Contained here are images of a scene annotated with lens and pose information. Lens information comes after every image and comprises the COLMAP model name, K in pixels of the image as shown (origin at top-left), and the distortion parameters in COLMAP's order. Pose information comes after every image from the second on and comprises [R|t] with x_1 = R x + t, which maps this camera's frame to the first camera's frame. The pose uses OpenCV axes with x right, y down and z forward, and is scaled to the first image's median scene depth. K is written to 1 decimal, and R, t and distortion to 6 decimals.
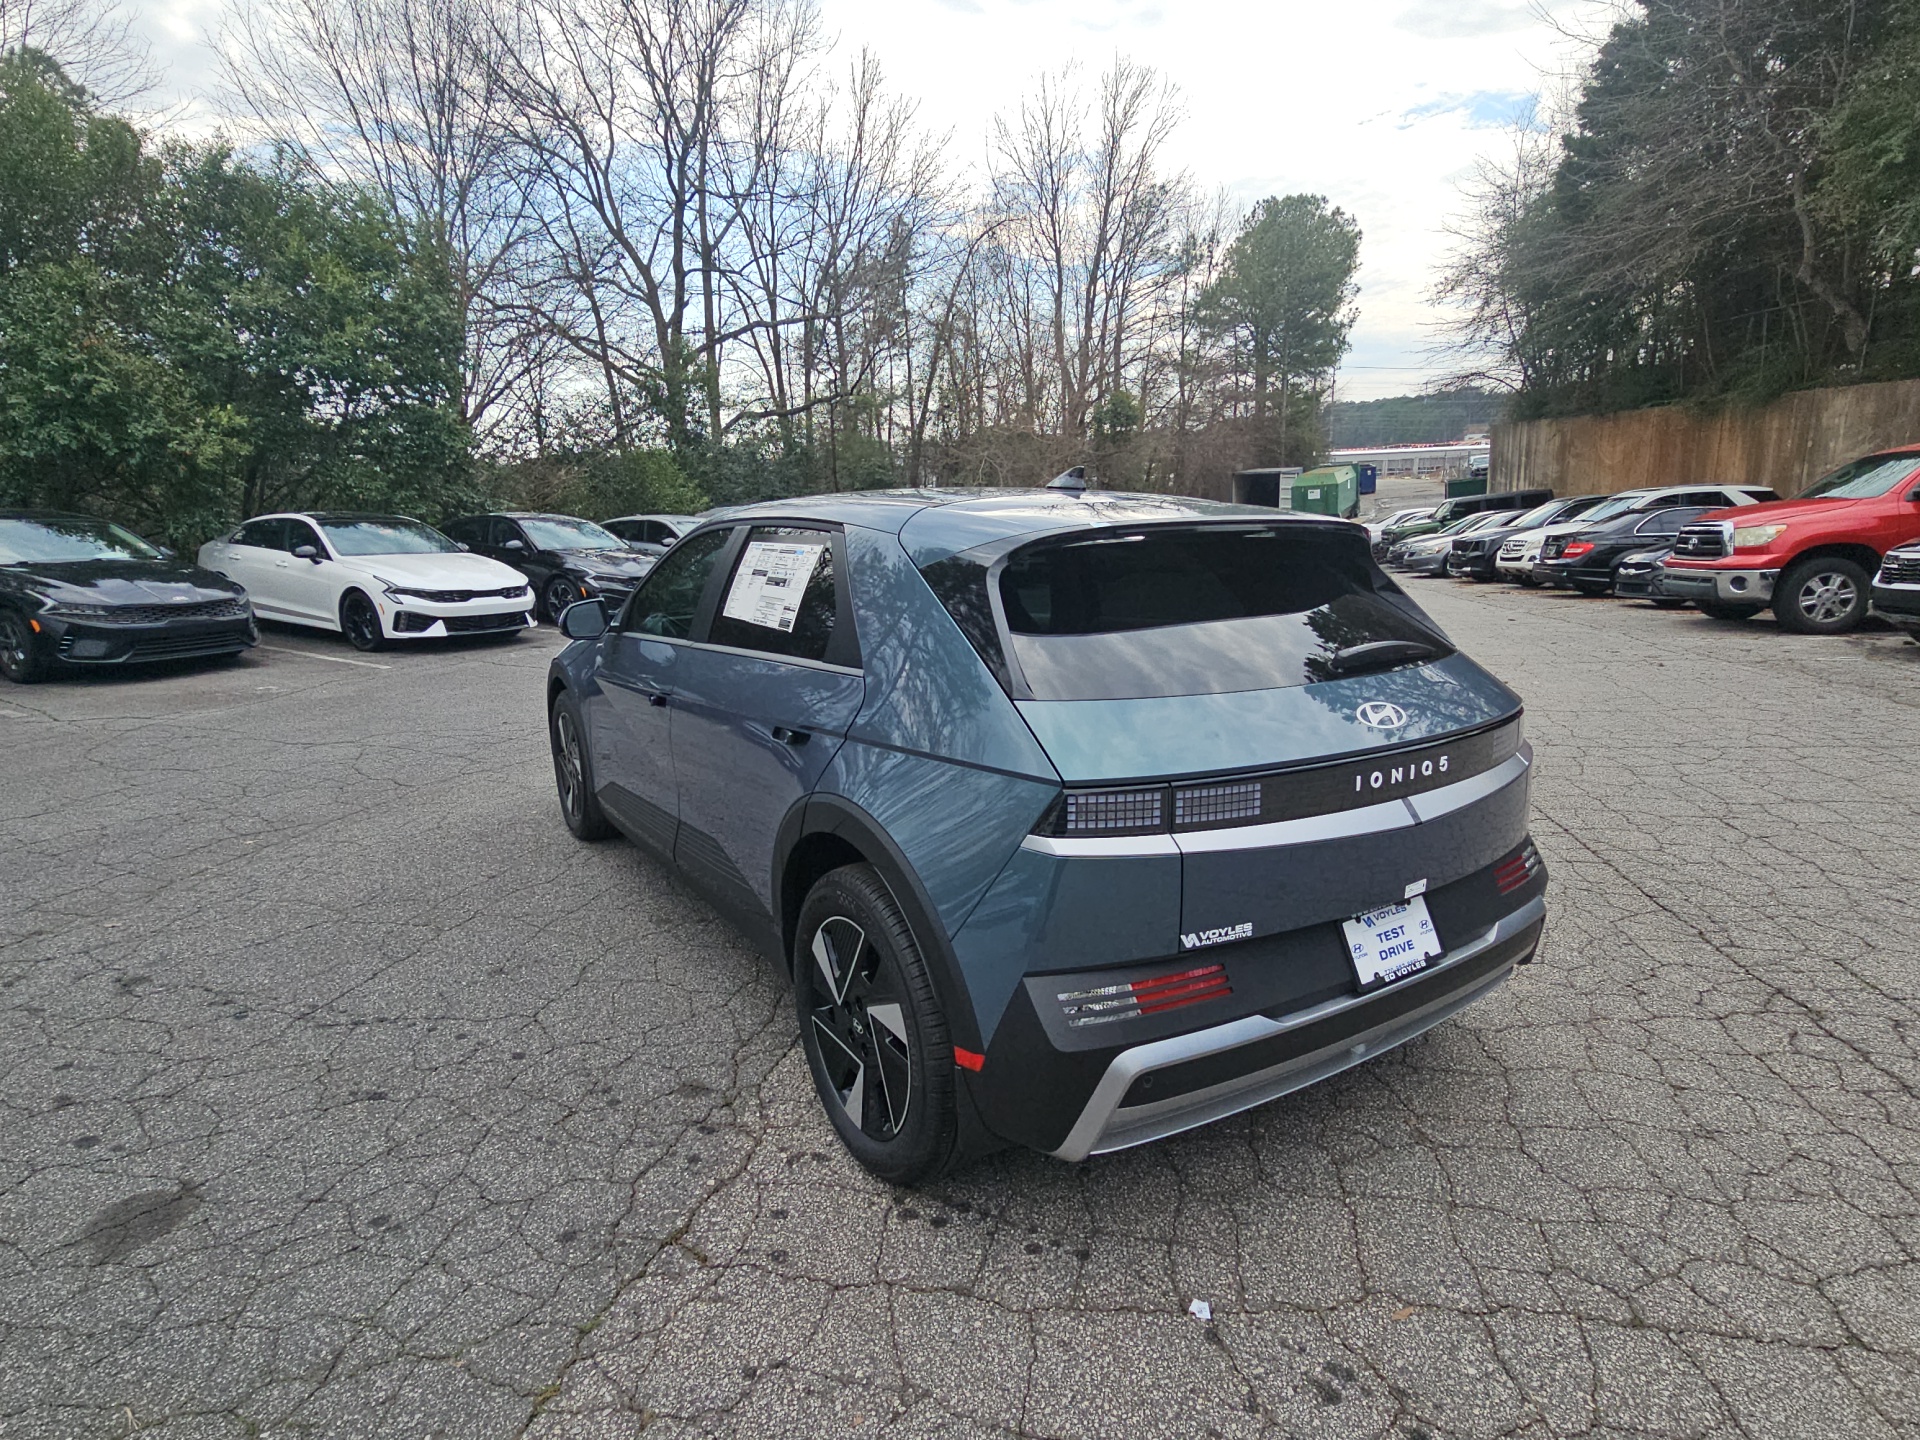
lens RADIAL K [[1001.8, 0, 955.2], [0, 1001.8, 732.7], [0, 0, 1]] dist [0.004936, 0.000680]
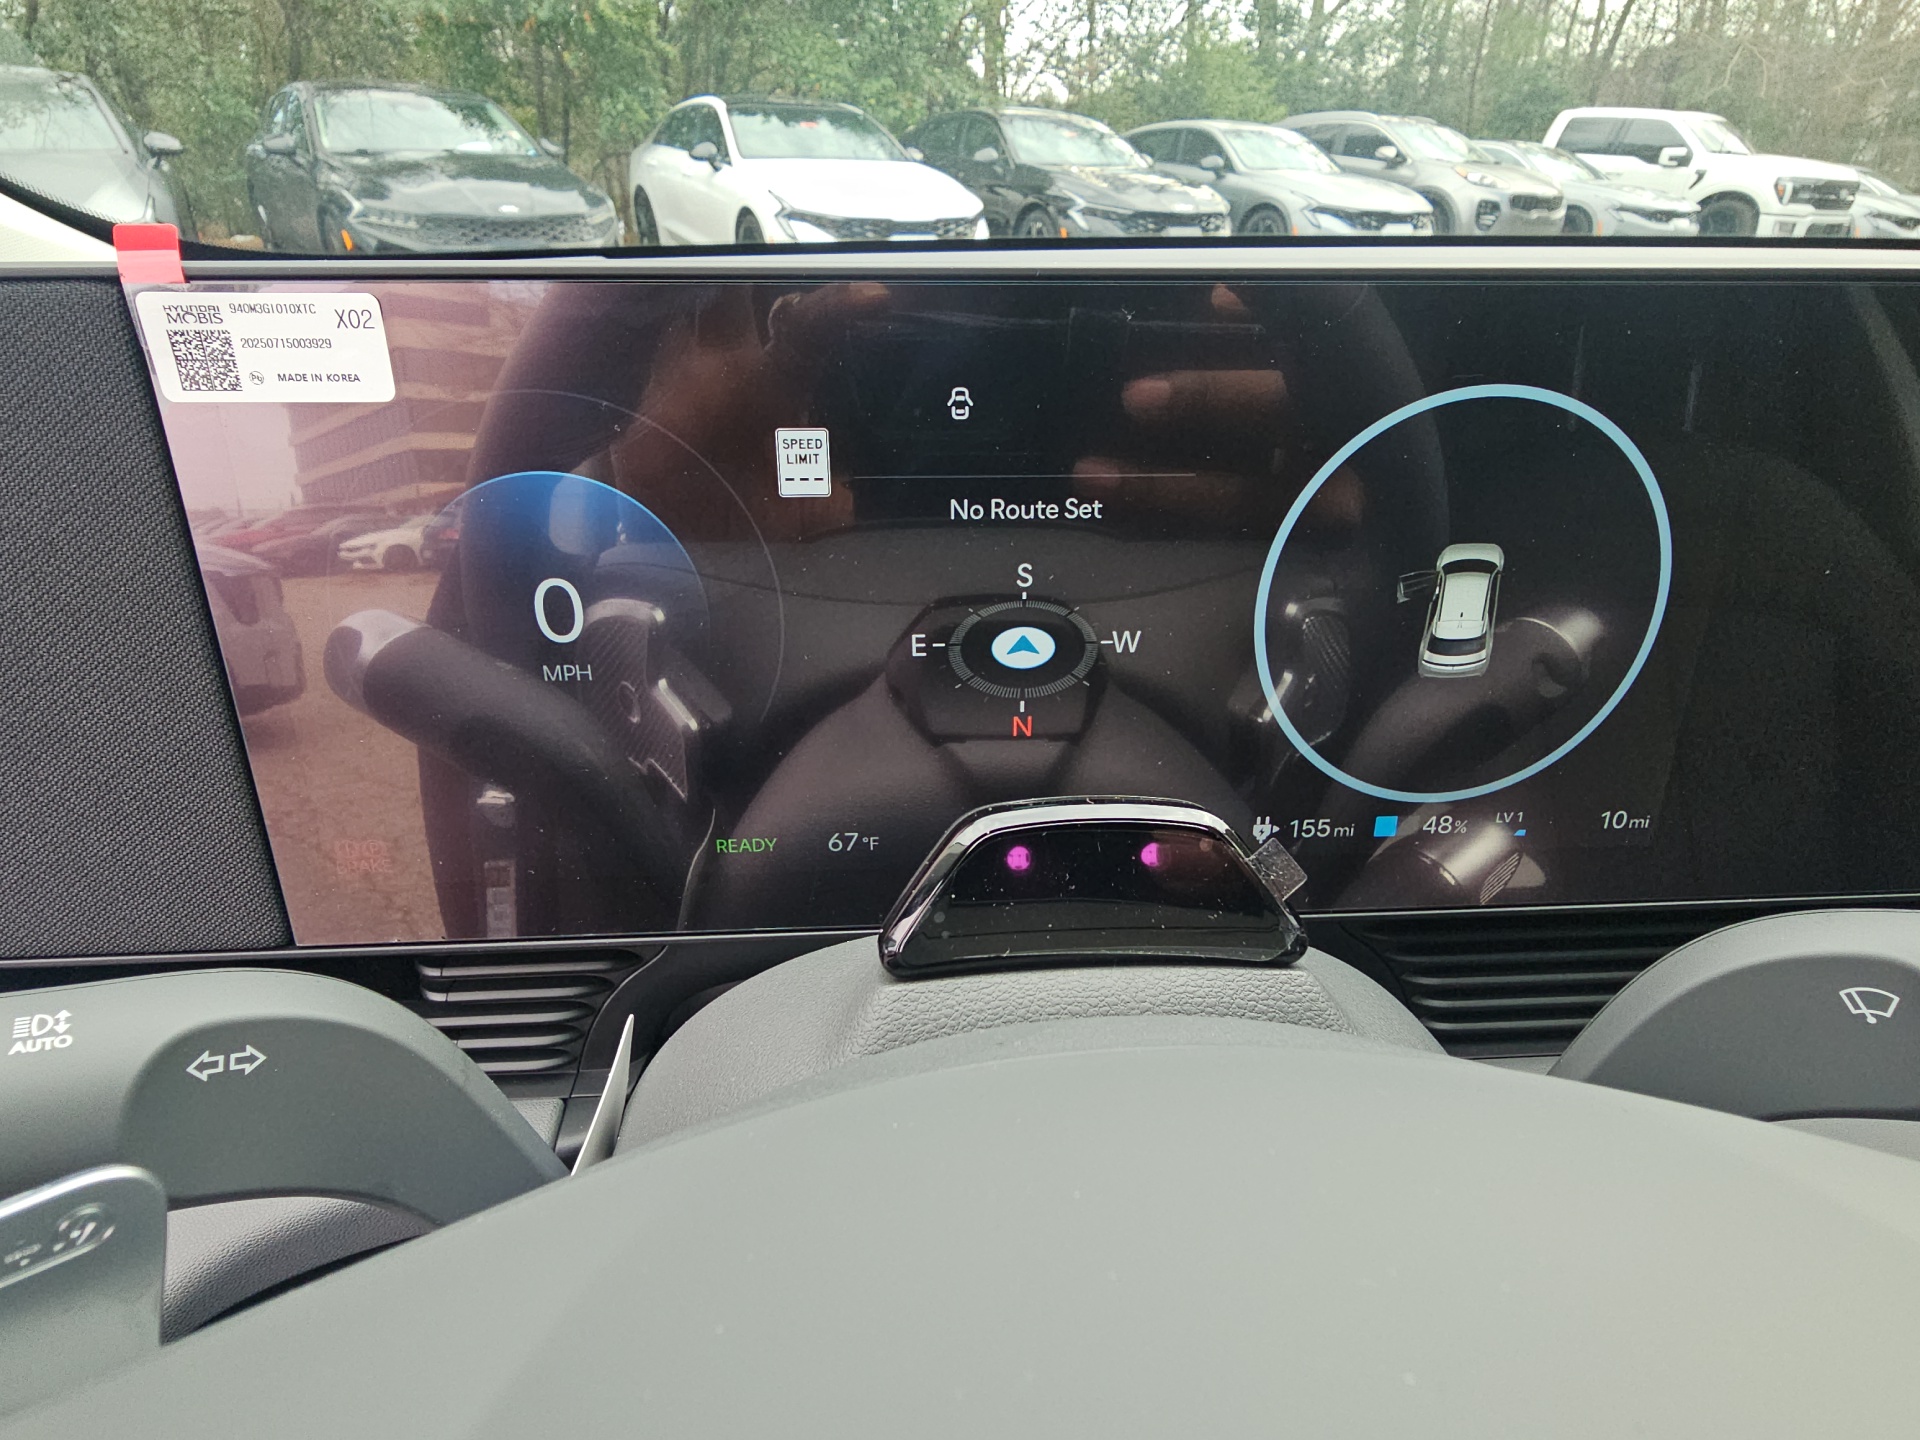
lens RADIAL K [[1022.4, 0, 965.5], [0, 1022.4, 720.1], [0, 0, 1]] dist [0.004048, -0.003115]
pose [[0.876022, 0.245470, -0.415127, -0.064405], [-0.117469, 0.943455, 0.309989, -0.037457], [0.467747, -0.222793, 0.855322, 0.308087]]
